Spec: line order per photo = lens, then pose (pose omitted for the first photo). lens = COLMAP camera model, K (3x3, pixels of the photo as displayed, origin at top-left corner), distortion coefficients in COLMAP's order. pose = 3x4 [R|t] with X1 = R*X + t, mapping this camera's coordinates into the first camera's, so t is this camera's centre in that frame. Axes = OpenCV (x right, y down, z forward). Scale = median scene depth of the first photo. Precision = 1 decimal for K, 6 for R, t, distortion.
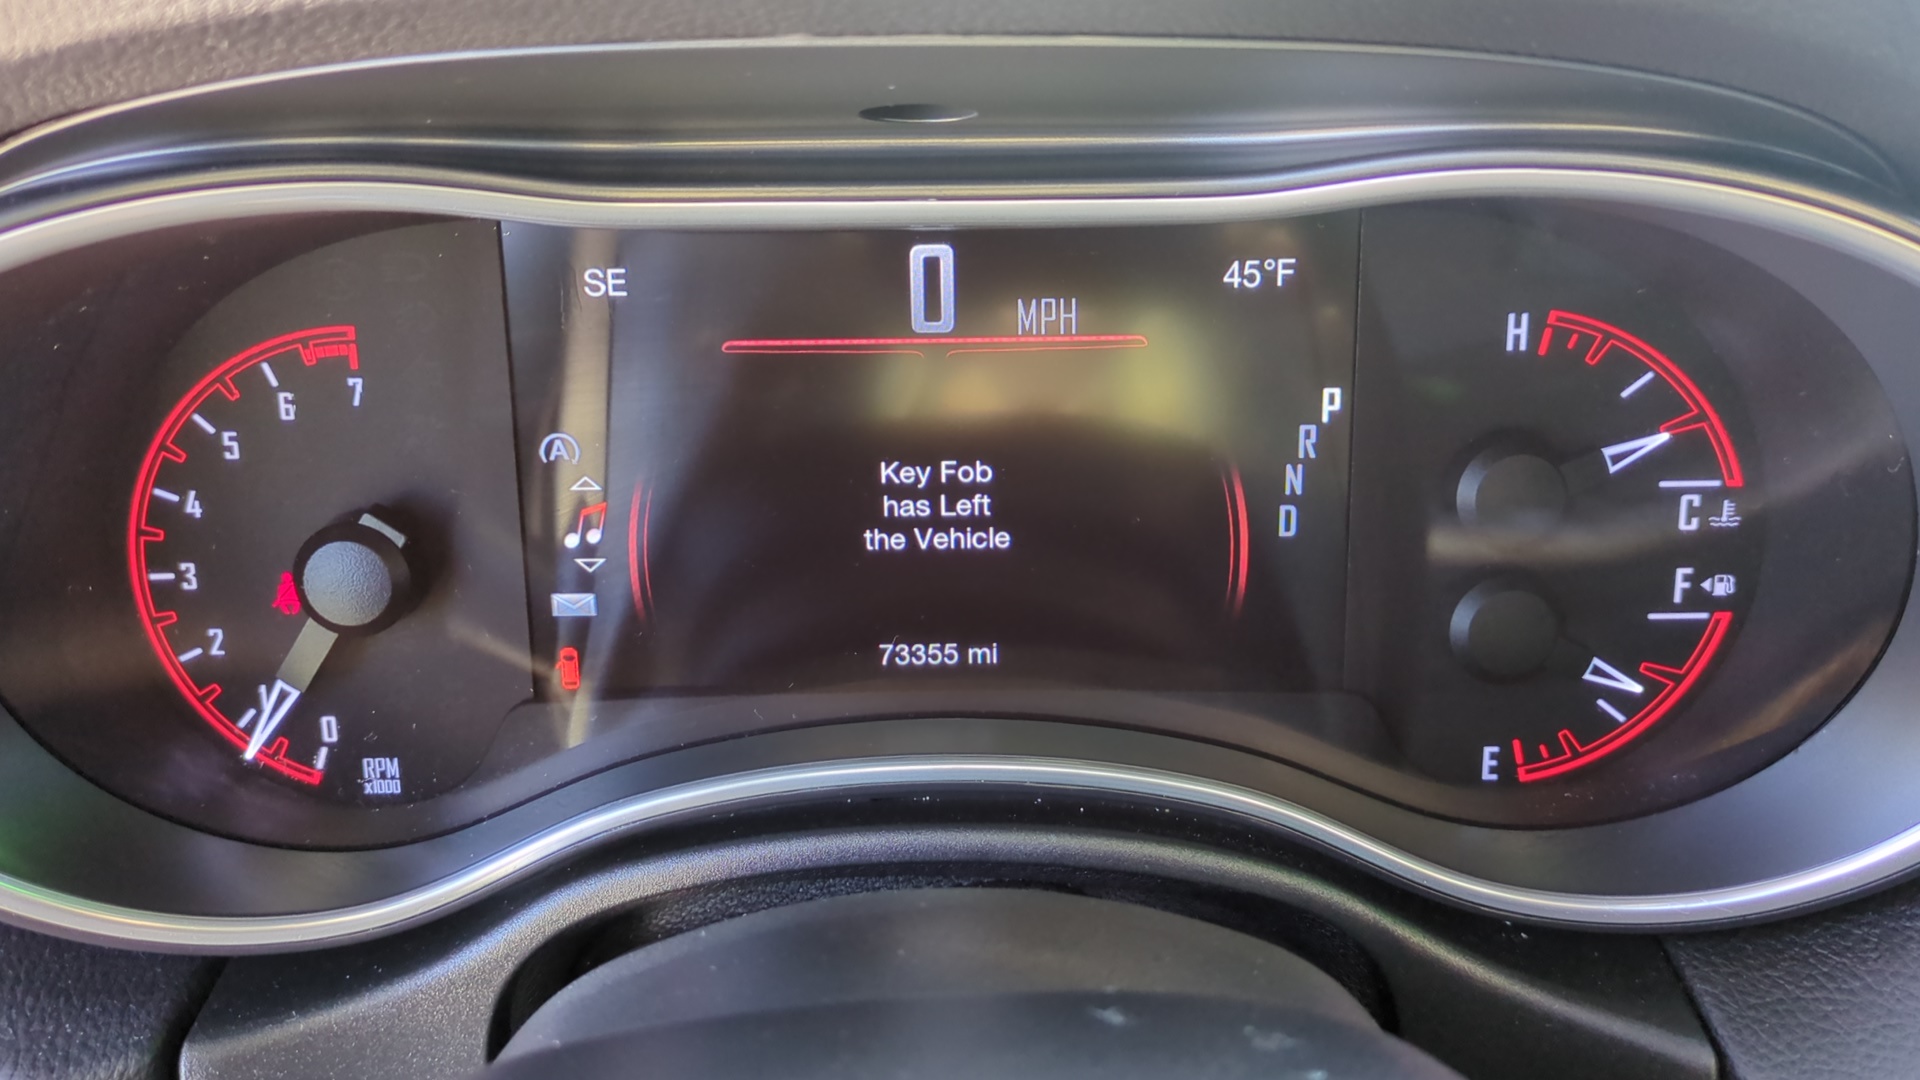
lens RADIAL K [[1635.7, 0, 962.8], [0, 1635.7, 555.7], [0, 0, 1]] dist [0.063321, -0.092078]
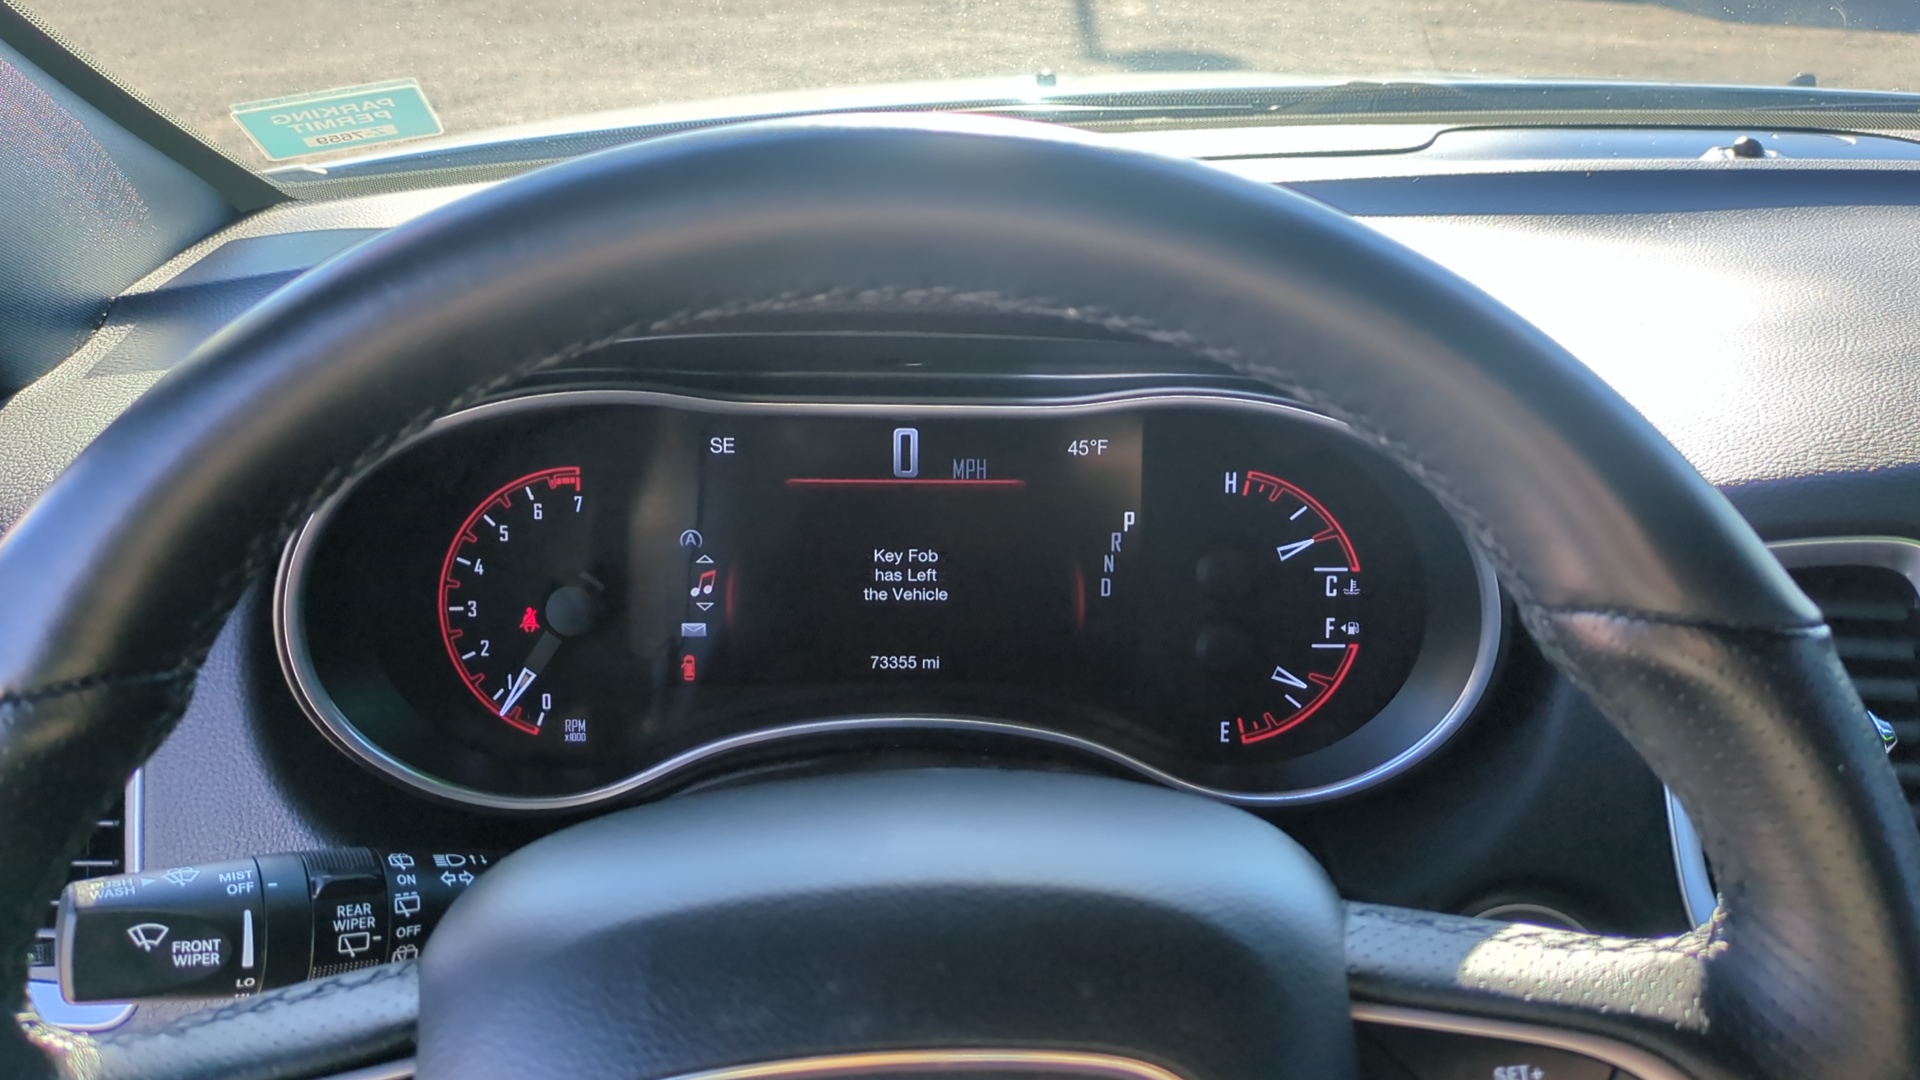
lens RADIAL K [[1635.7, 0, 975.8], [0, 1635.7, 555.8], [0, 0, 1]] dist [0.063321, -0.092078]
pose [[0.999535, 0.017547, 0.024931, 0.014846], [-0.014453, 0.992752, -0.119308, 0.156499], [-0.026844, 0.118892, 0.992544, -0.737731]]
